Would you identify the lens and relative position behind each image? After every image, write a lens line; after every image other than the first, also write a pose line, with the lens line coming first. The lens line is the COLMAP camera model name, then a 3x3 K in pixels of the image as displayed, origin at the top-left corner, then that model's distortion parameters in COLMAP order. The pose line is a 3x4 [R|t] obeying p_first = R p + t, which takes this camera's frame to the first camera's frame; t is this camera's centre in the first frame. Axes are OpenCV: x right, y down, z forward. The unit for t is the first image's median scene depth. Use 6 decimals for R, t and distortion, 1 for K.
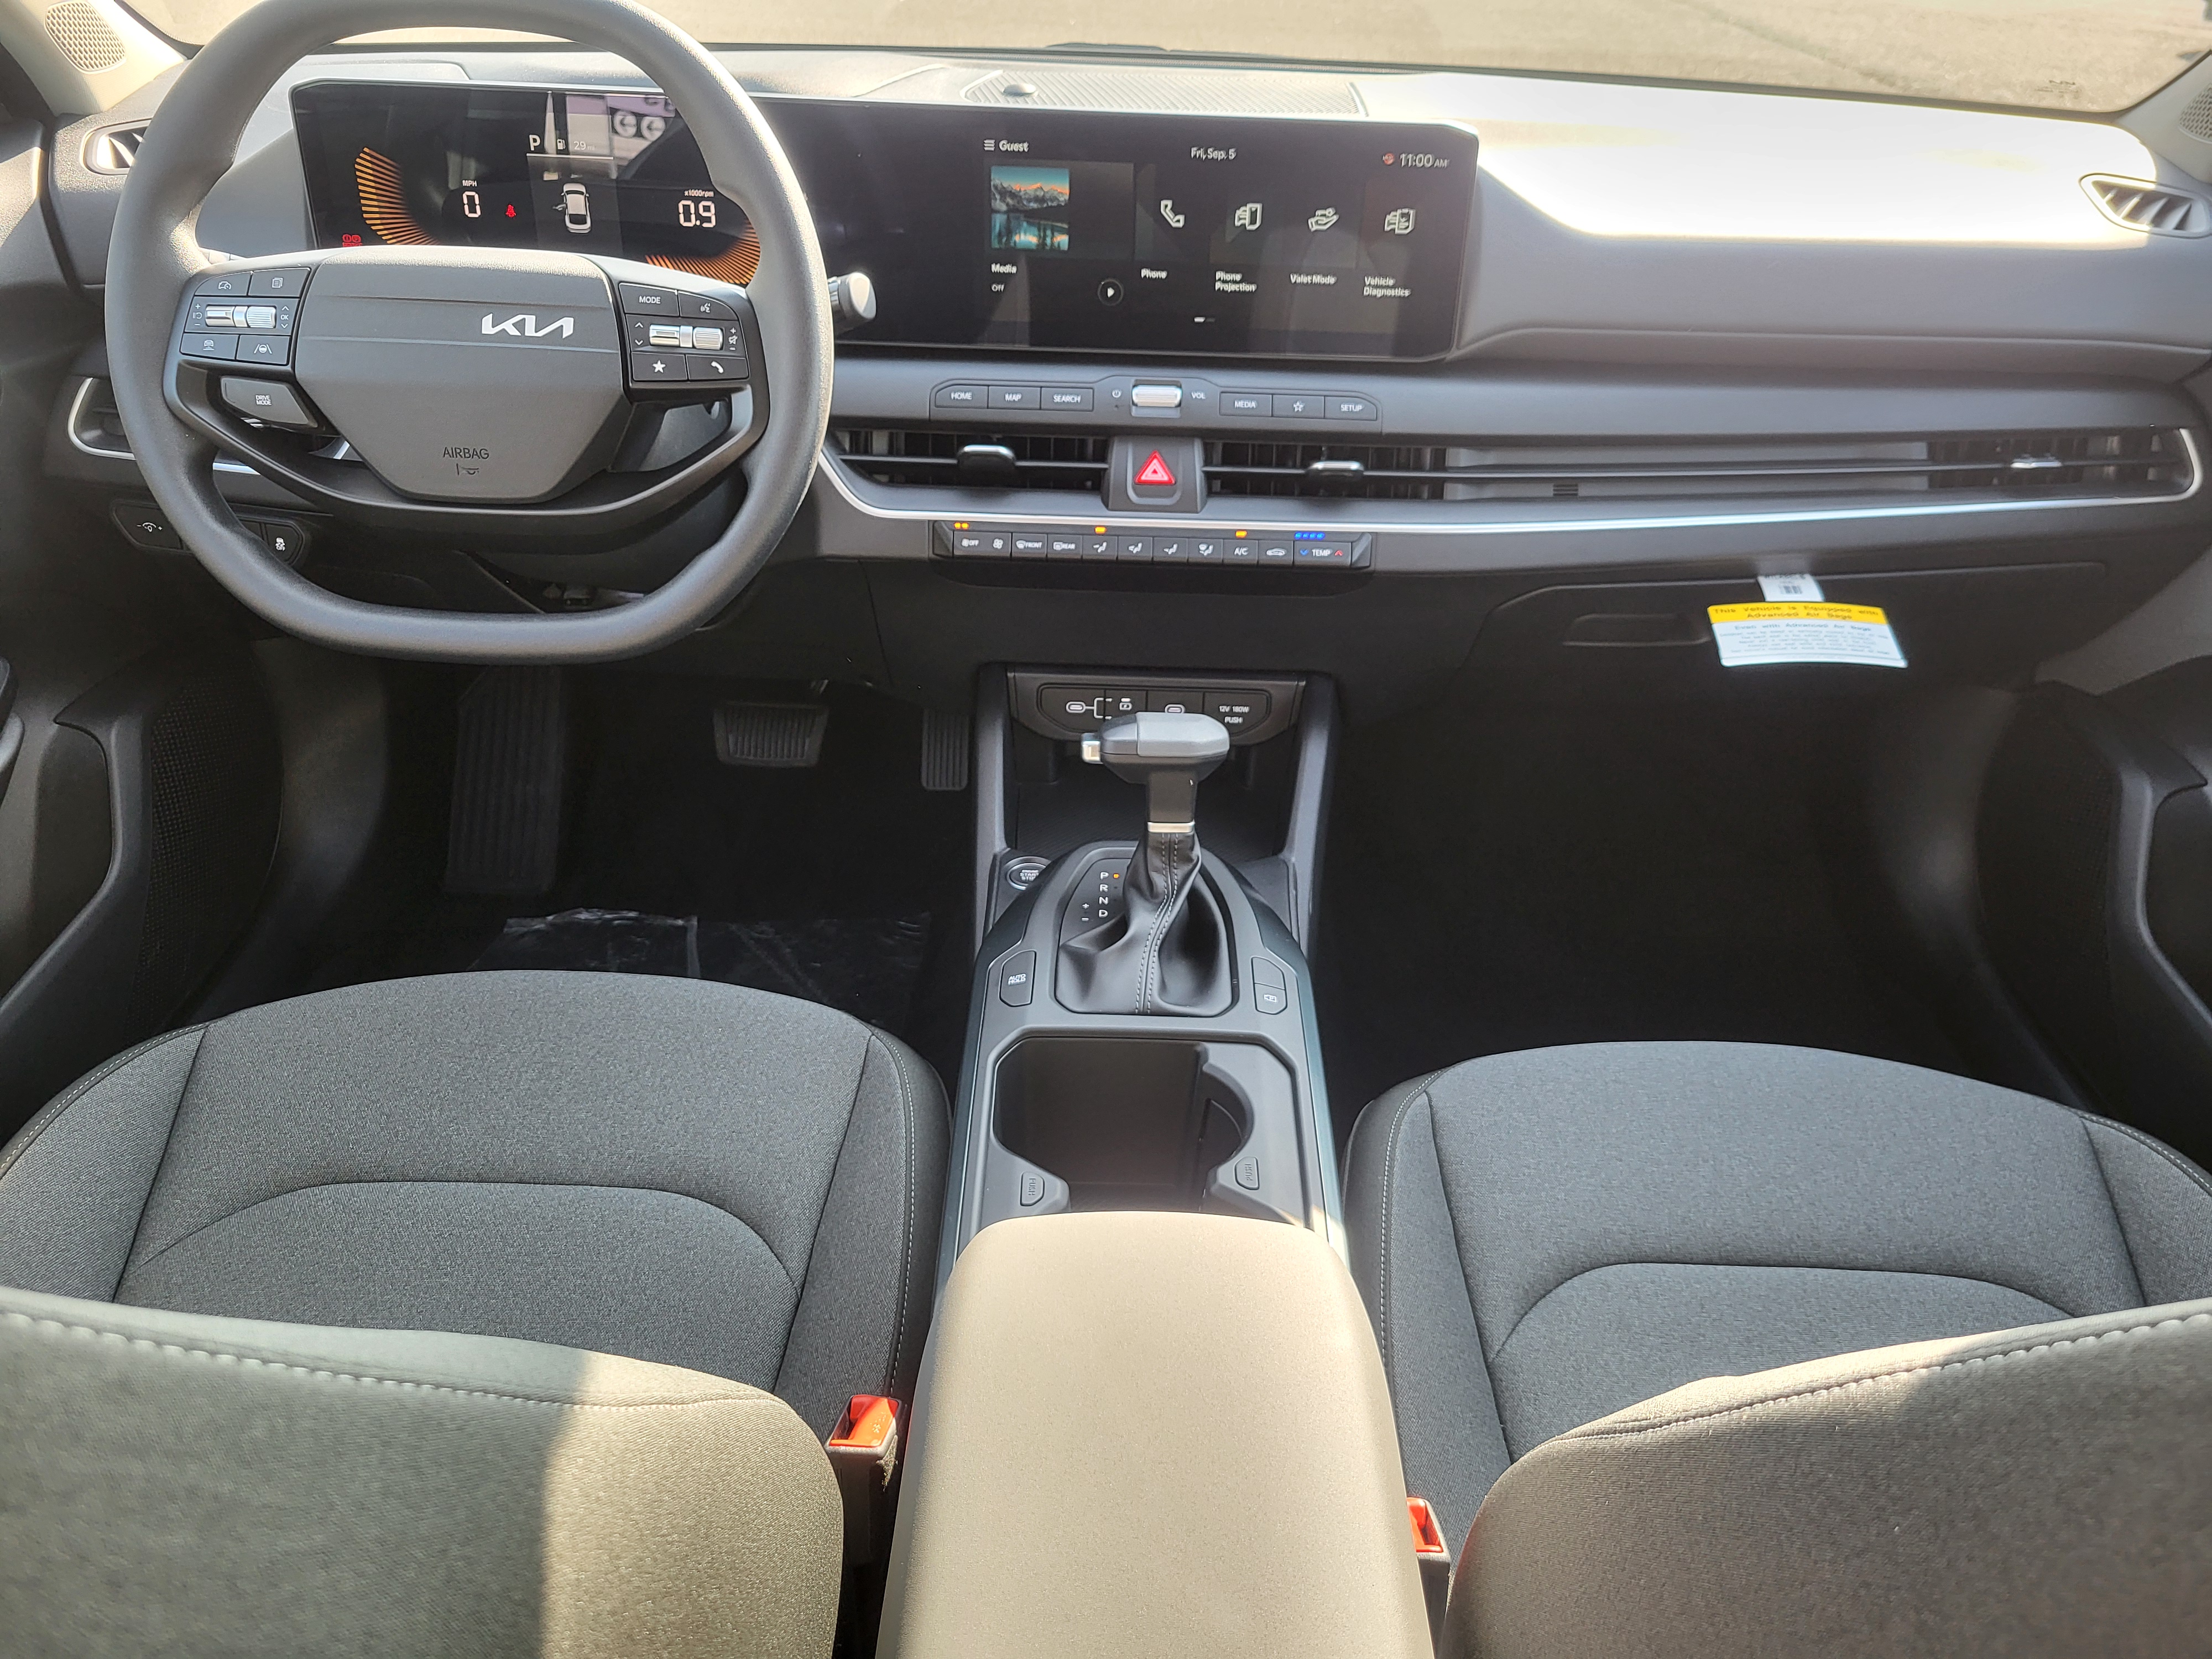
lens RADIAL K [[1756.0, 0, 1107.1], [0, 1756.0, 806.8], [0, 0, 1]] dist [0.023485, 0.000426]
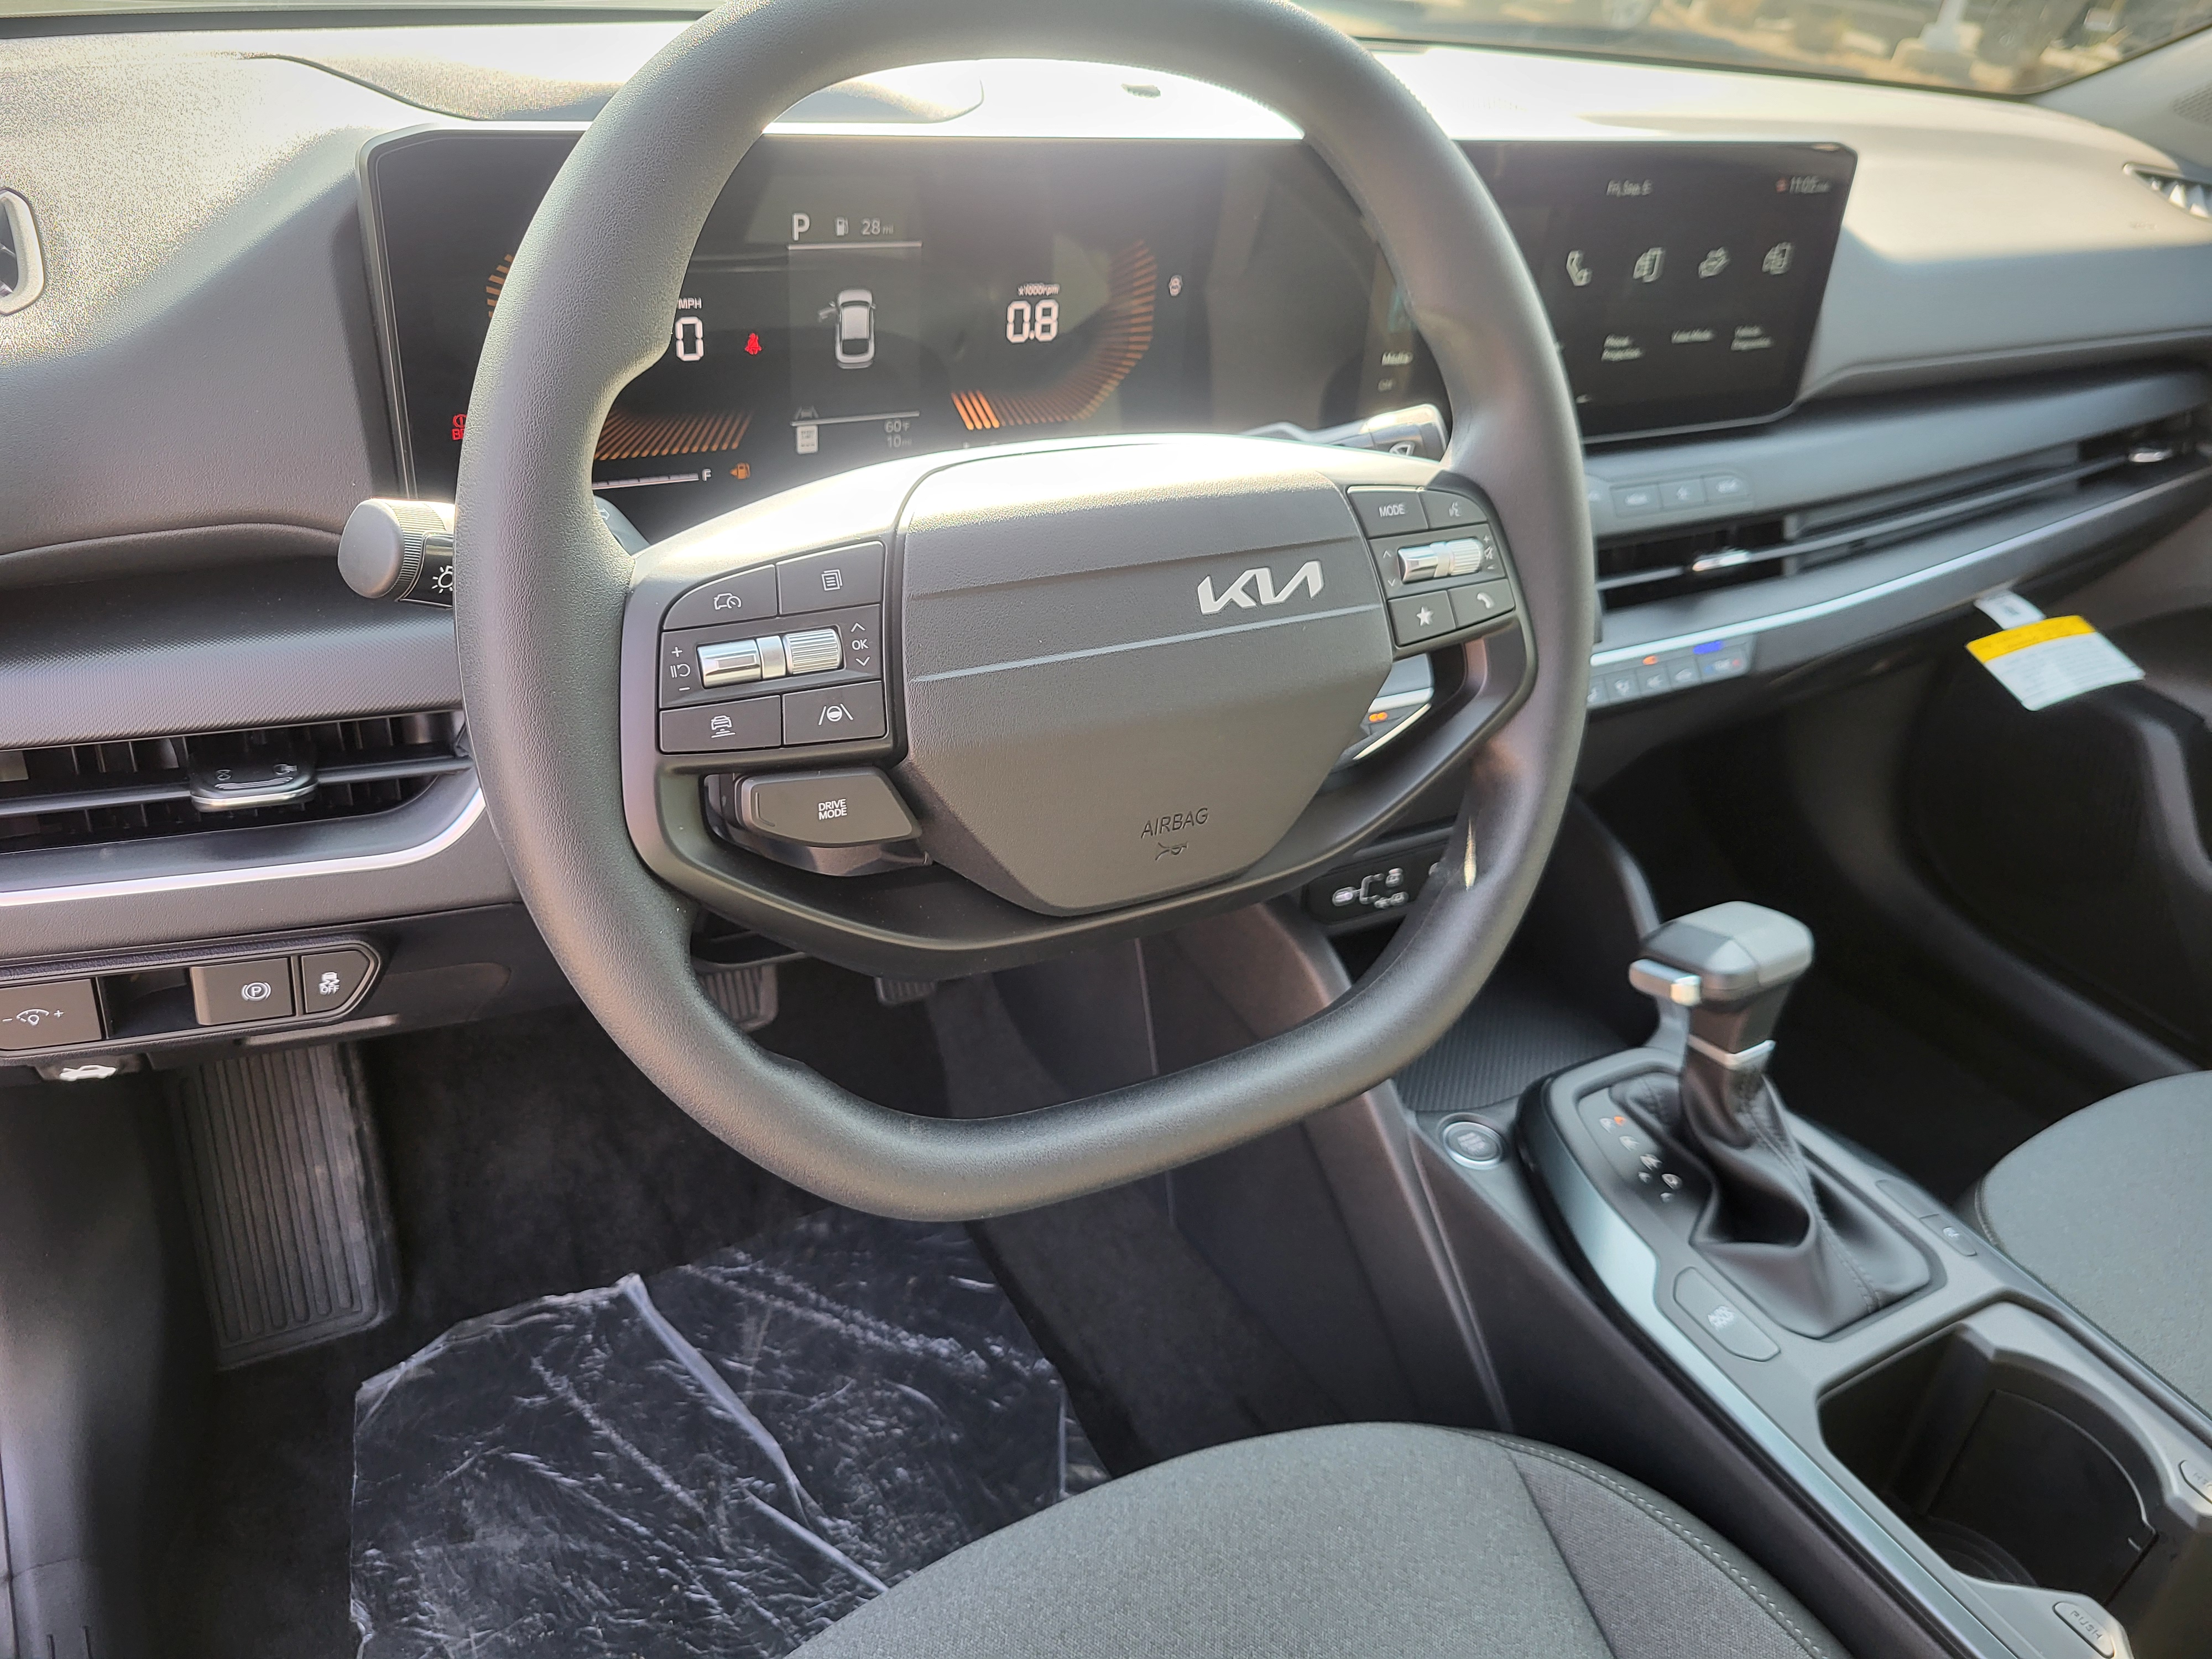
lens RADIAL K [[1756.0, 0, 1107.1], [0, 1756.0, 806.8], [0, 0, 1]] dist [0.023485, 0.000426]
pose [[0.849900, -0.214326, 0.481388, -0.551023], [0.189611, 0.976743, 0.100108, -0.224481], [-0.491648, 0.006194, 0.870772, 0.438340]]
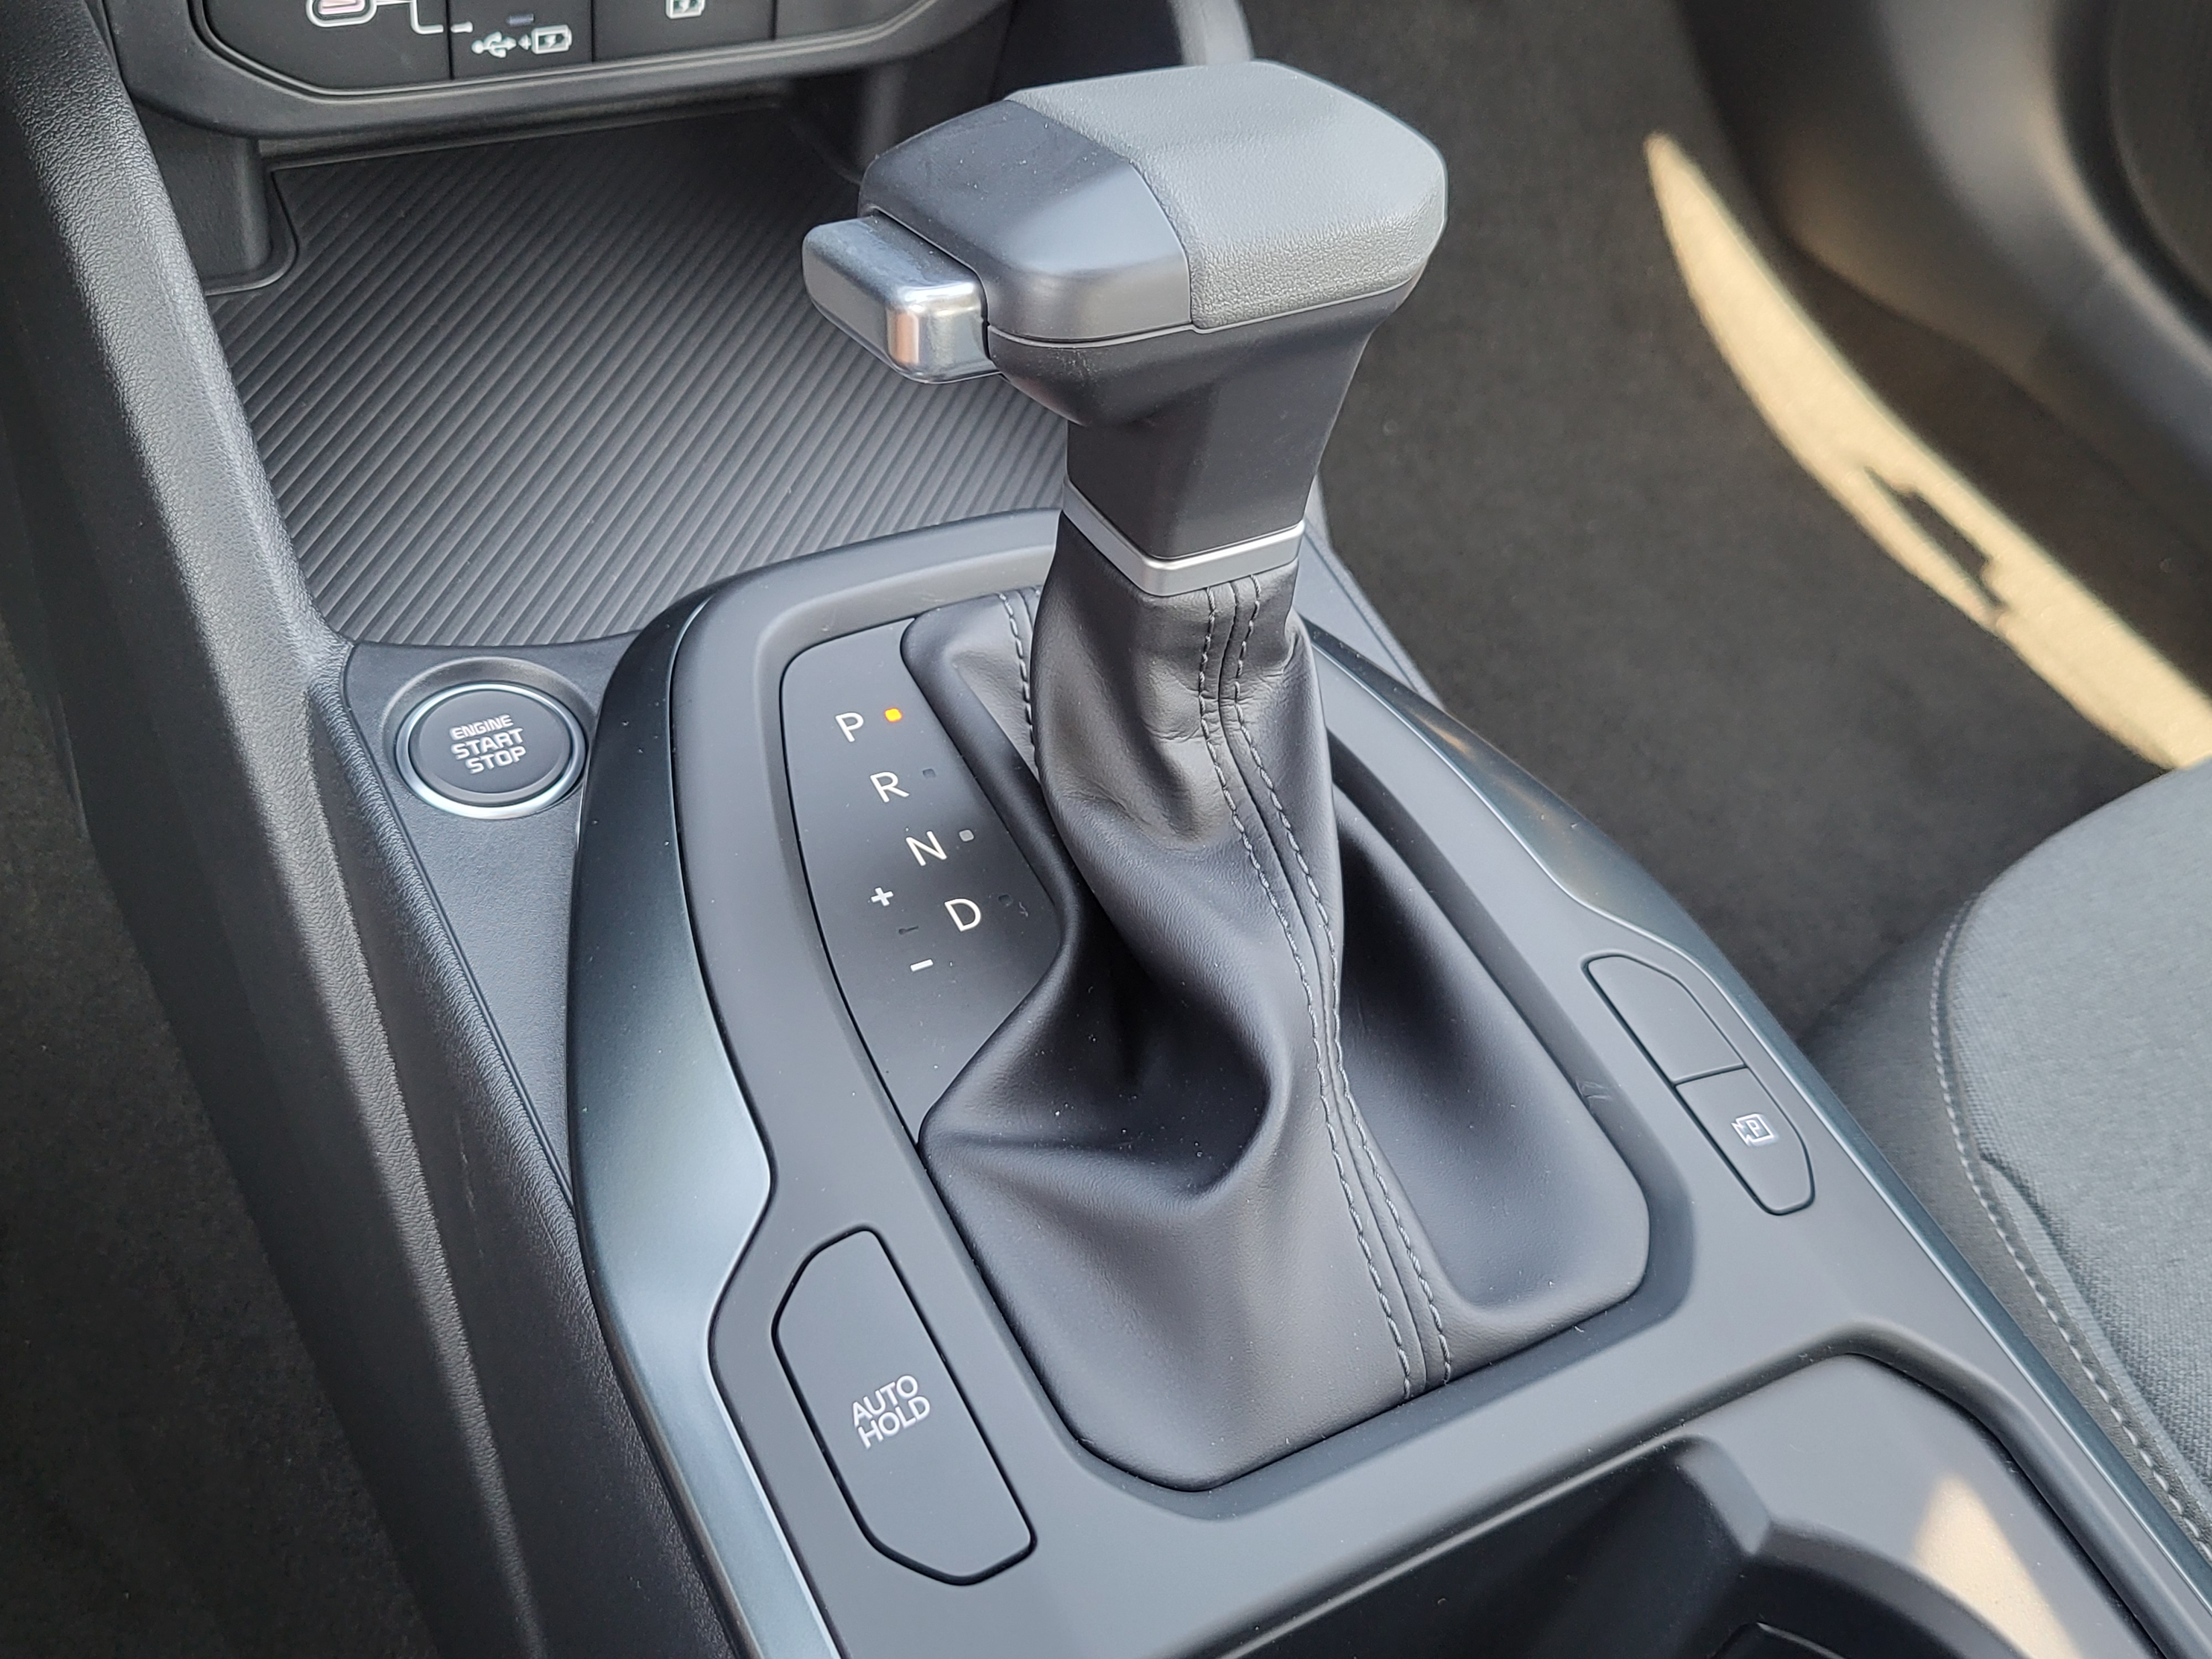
lens RADIAL K [[2460.8, 0, 1106.0], [0, 2460.8, 829.5], [0, 0, 1]] dist [0.013235, -0.001360]
pose [[0.860406, -0.280000, 0.425795, -0.133371], [0.107030, 0.916184, 0.386201, -0.086896], [-0.498243, -0.286716, 0.818259, 0.693218]]
